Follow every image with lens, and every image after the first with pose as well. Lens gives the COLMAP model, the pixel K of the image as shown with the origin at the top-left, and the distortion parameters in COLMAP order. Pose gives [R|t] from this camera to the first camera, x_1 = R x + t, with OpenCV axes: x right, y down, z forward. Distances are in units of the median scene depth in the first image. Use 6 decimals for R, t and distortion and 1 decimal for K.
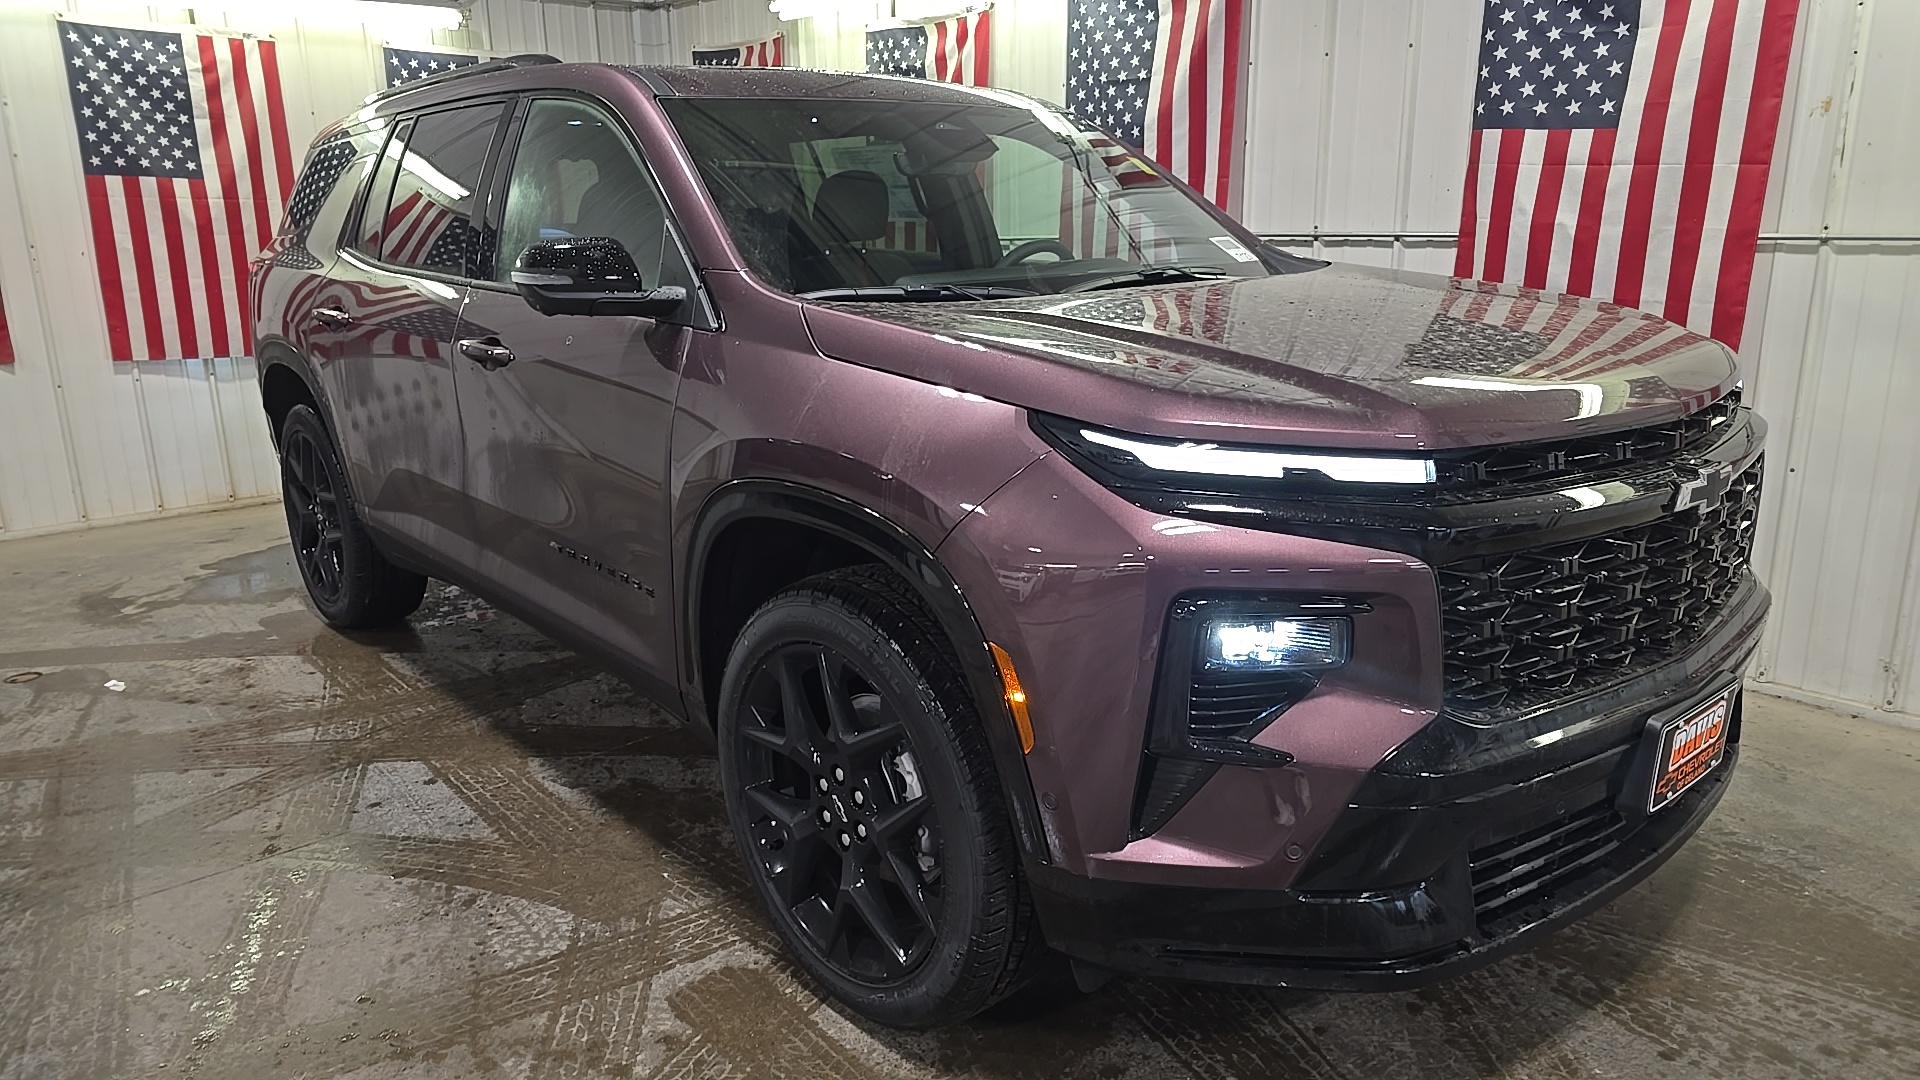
lens RADIAL K [[1286.3, 0, 1012.4], [0, 1286.3, 555.2], [0, 0, 1]] dist [0.060768, -0.047081]
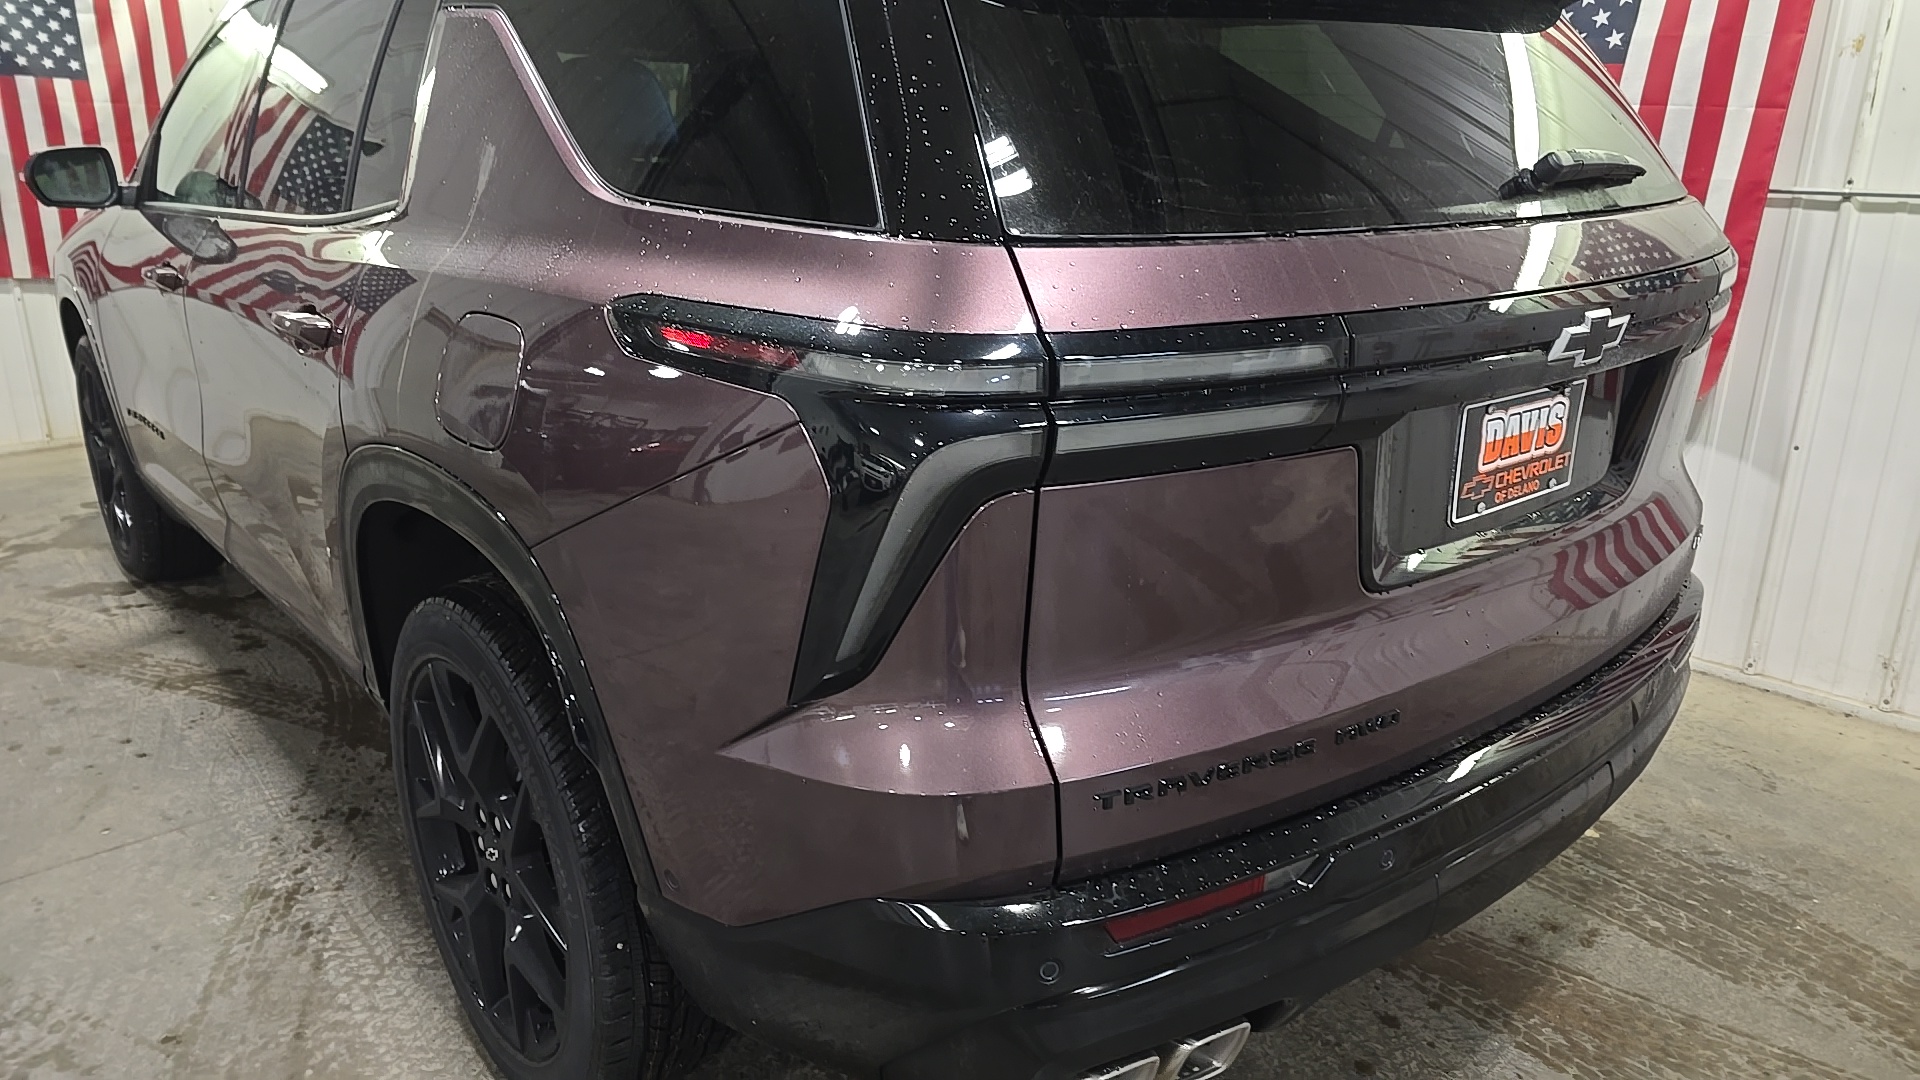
lens RADIAL K [[1287.7, 0, 1008.4], [0, 1287.7, 550.2], [0, 0, 1]] dist [0.054389, -0.039733]
pose [[0.999658, 0.019422, 0.017508, 0.019488], [-0.020276, 0.998544, 0.049994, -0.018459], [-0.016511, -0.050332, 0.998596, 0.058617]]
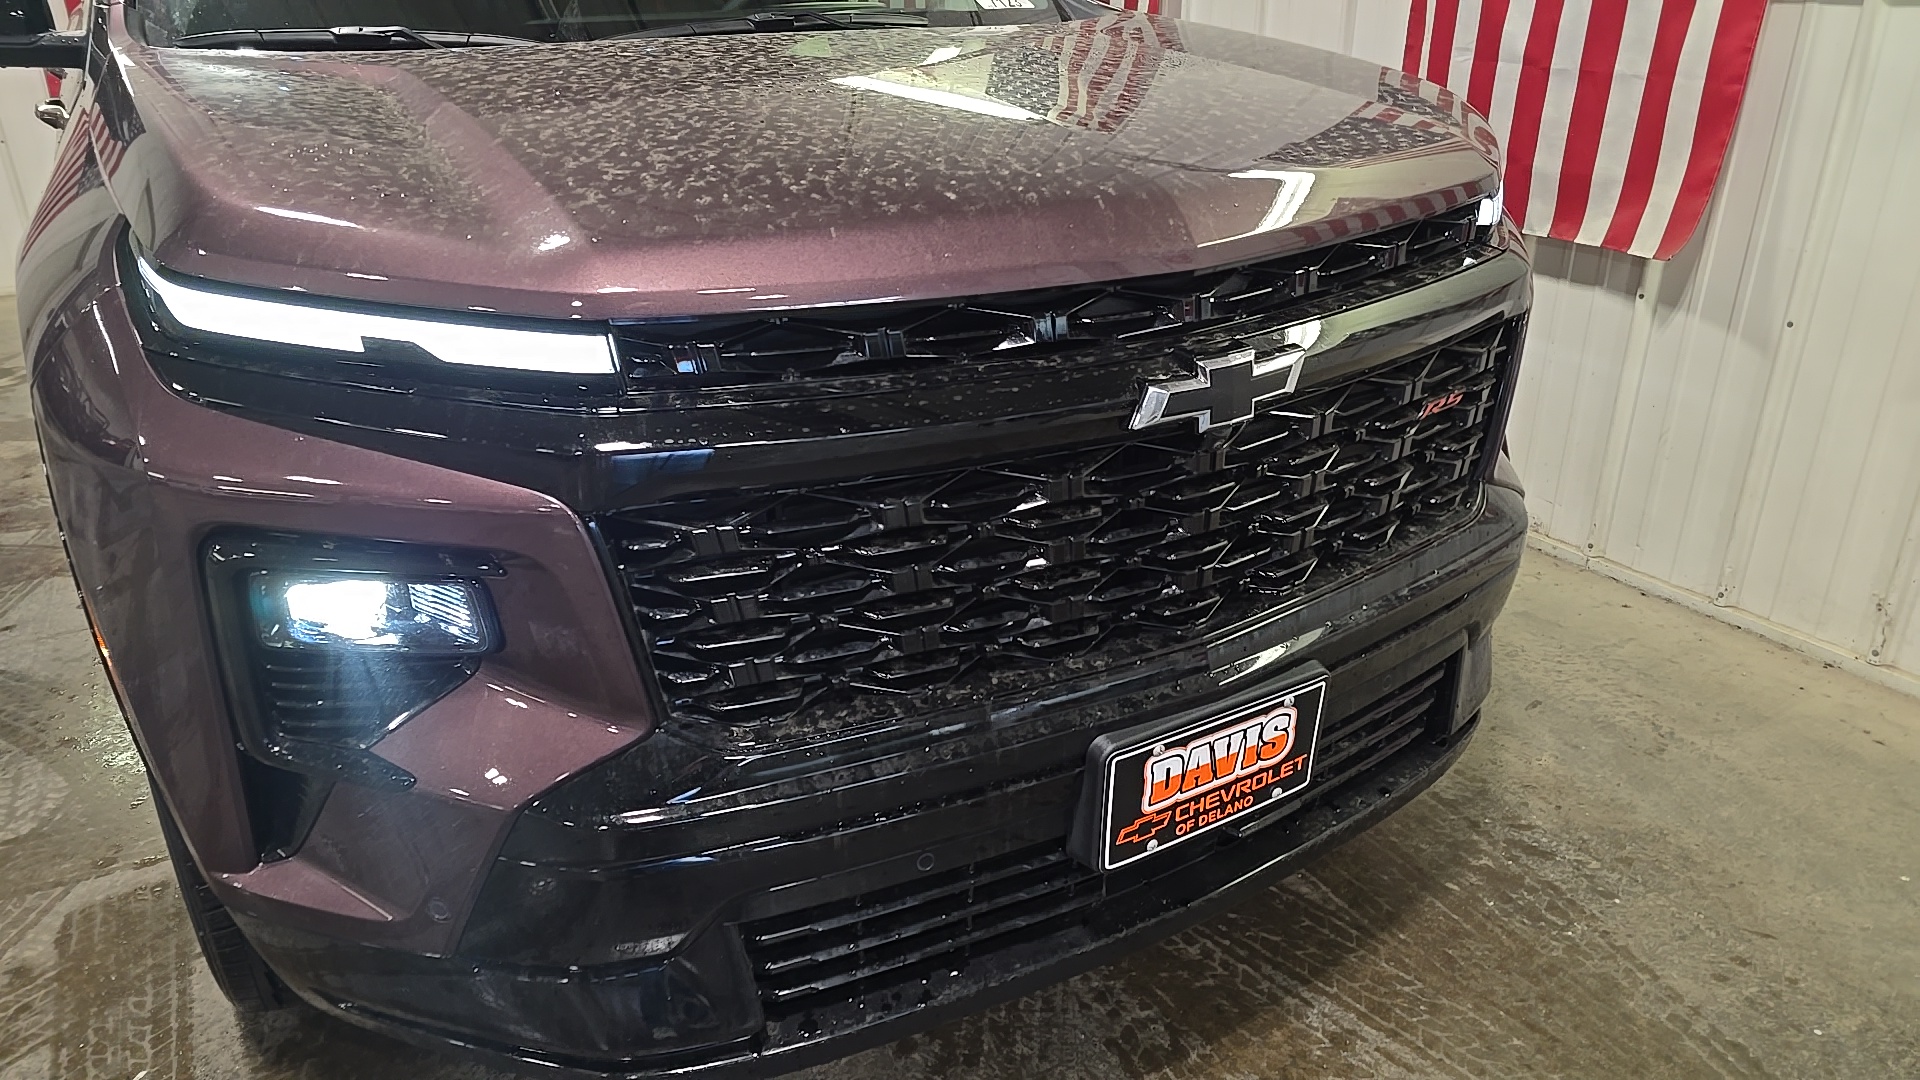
lens RADIAL K [[1287.7, 0, 1008.4], [0, 1287.7, 550.2], [0, 0, 1]] dist [0.054389, -0.039733]
pose [[0.983078, 0.075955, -0.166700, 0.202664], [-0.047756, 0.984787, 0.167075, -0.027935], [0.176854, -0.156287, 0.971749, 0.138891]]
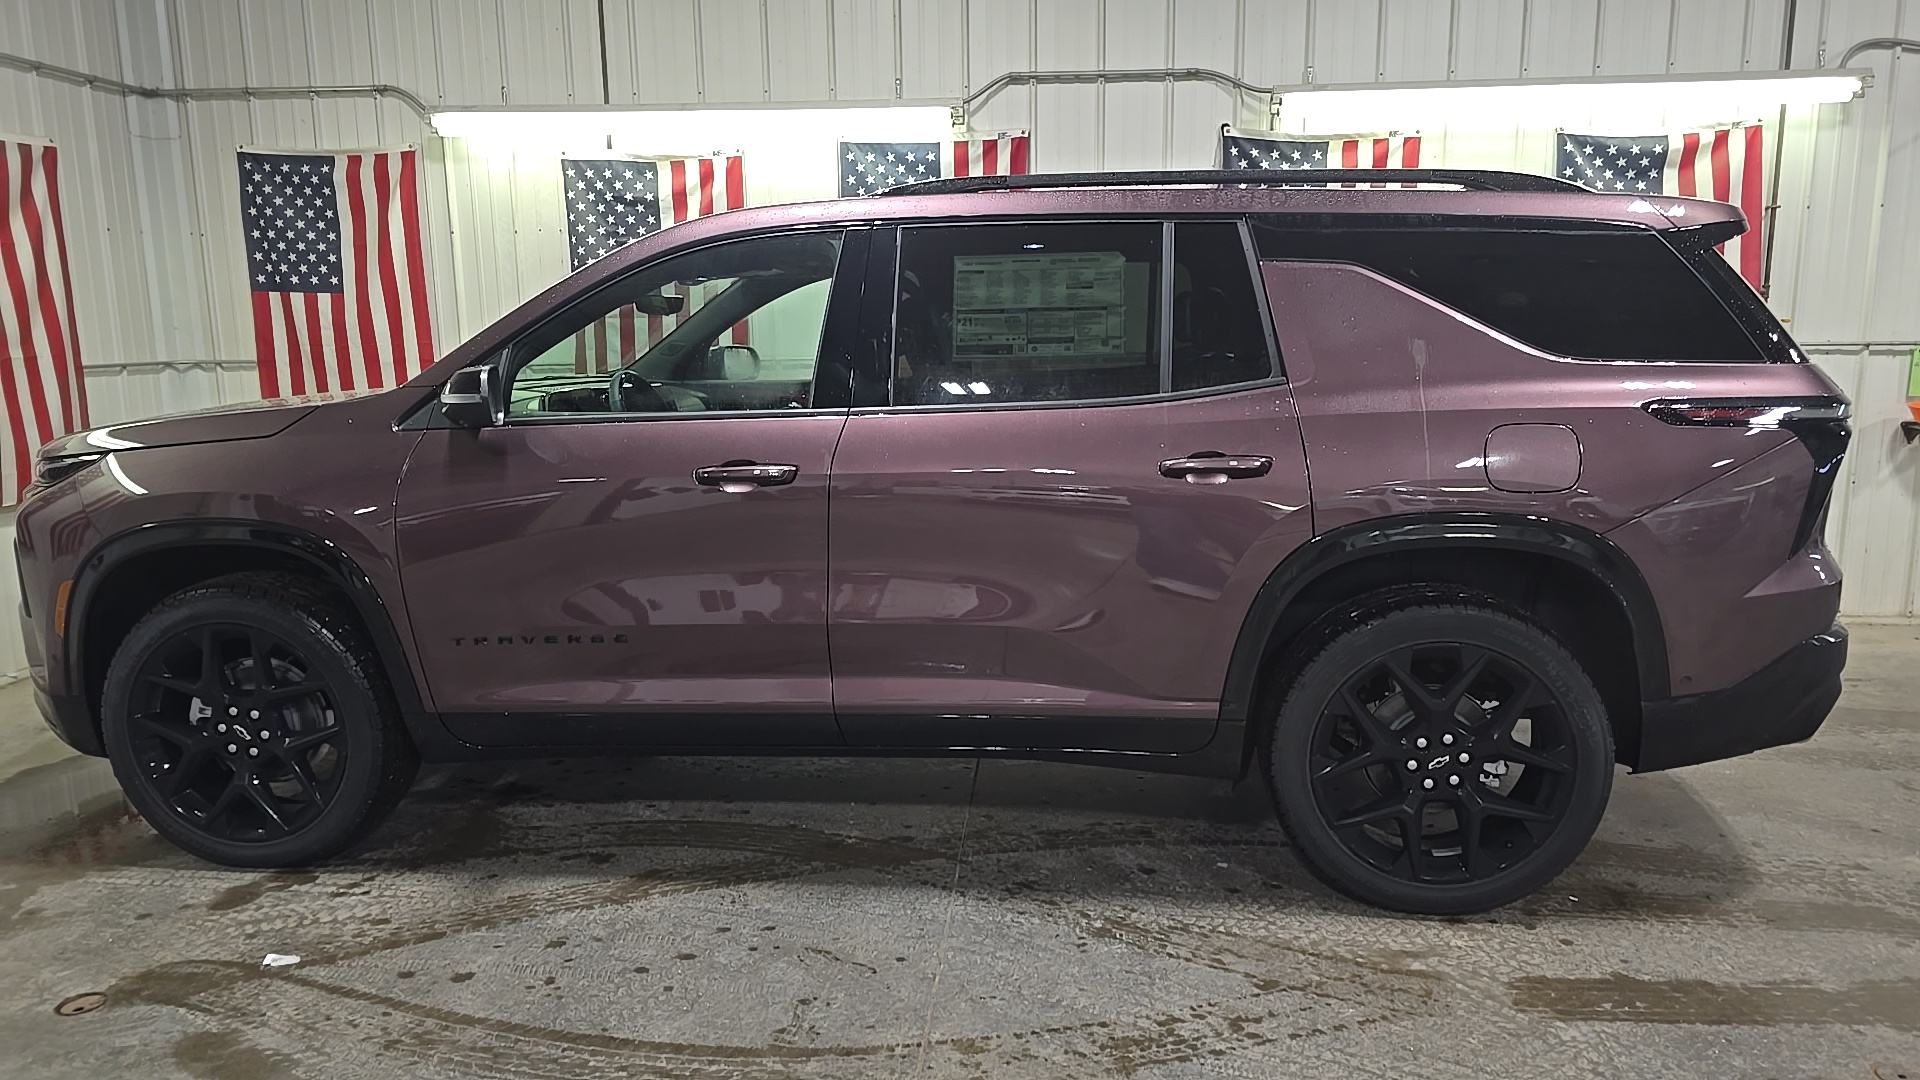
lens RADIAL K [[1283.1, 0, 960.0], [0, 1283.1, 540.0], [0, 0, 1]] dist [0.087337, -0.081069]
pose [[0.726829, -0.109860, 0.677976, -0.647461], [0.178651, 0.983386, -0.032176, -0.031257], [-0.663177, 0.144507, 0.734380, 0.115716]]
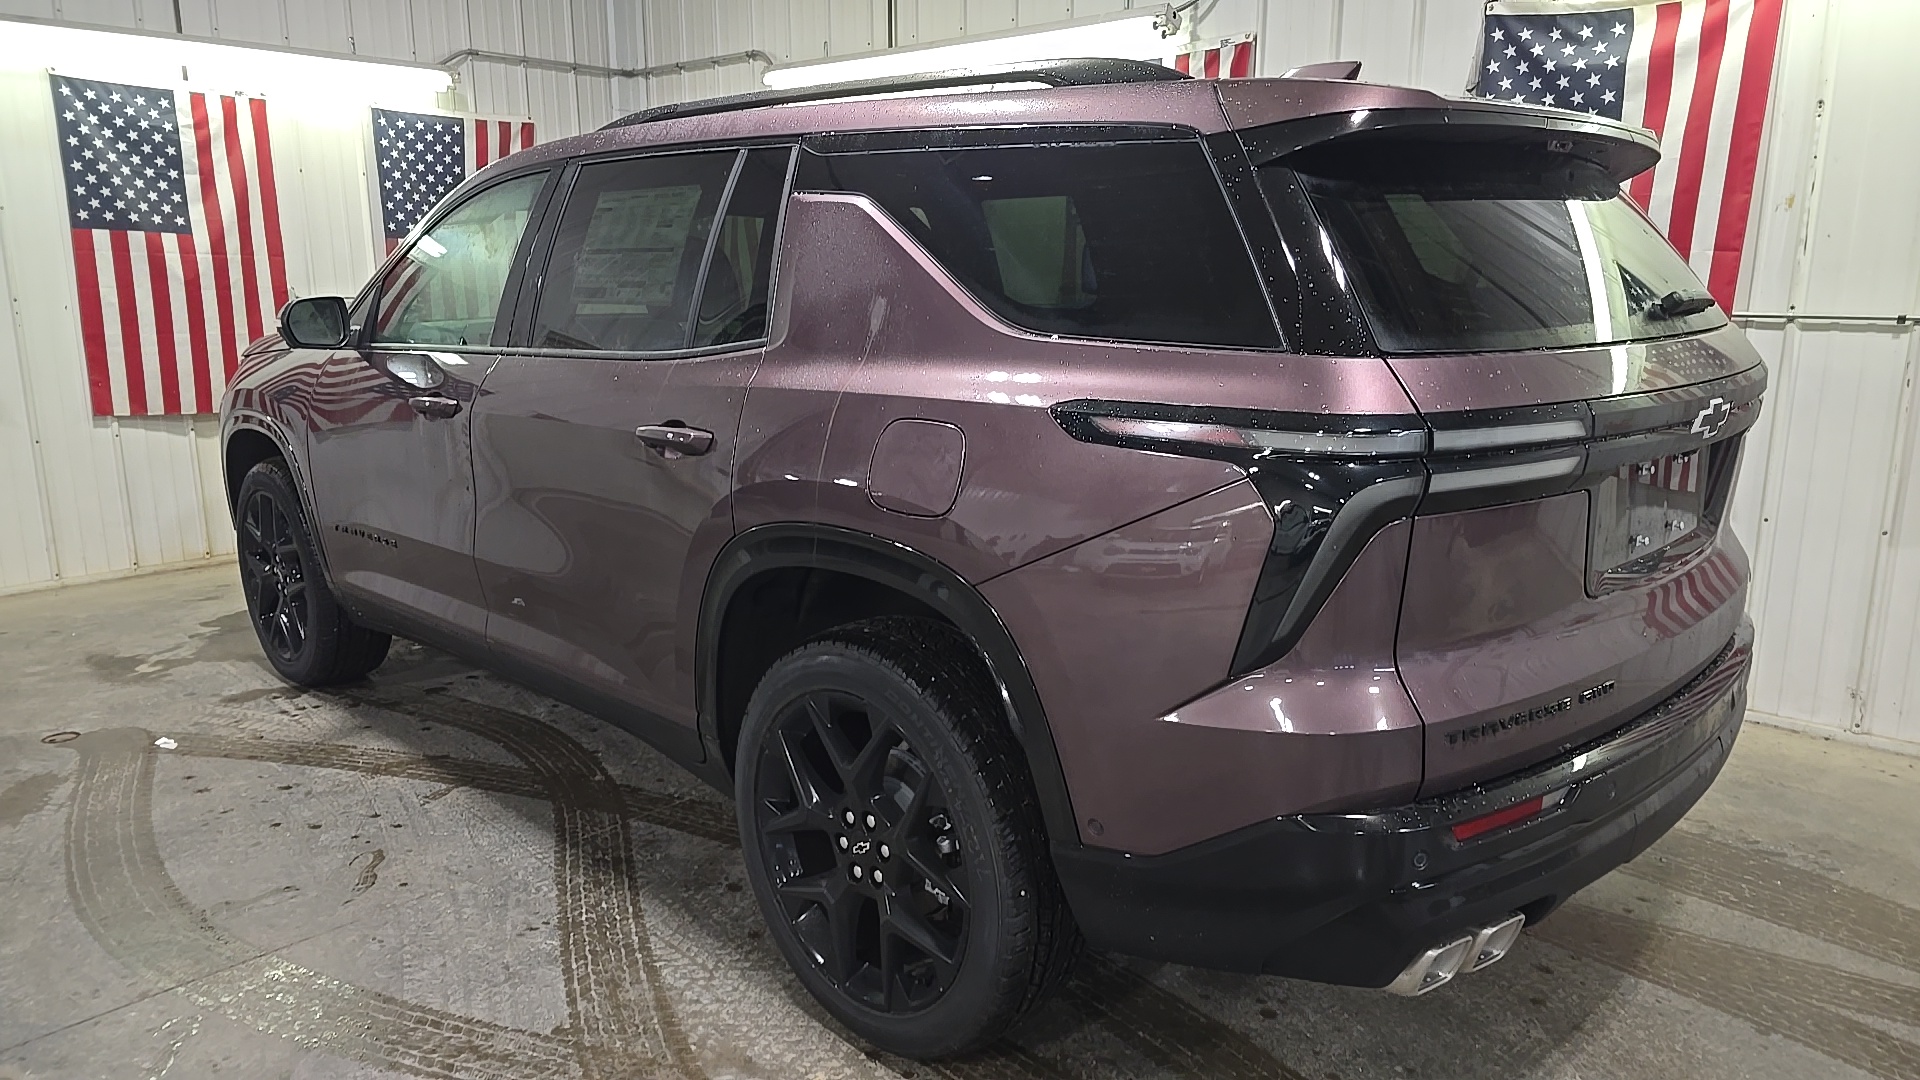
lens RADIAL K [[1287.7, 0, 1008.4], [0, 1287.7, 550.2], [0, 0, 1]] dist [0.054389, -0.039733]
pose [[0.995497, -0.005790, 0.094613, -0.105463], [0.010168, 0.998896, -0.045853, 0.004100], [-0.094243, 0.046608, 0.994458, -0.036717]]
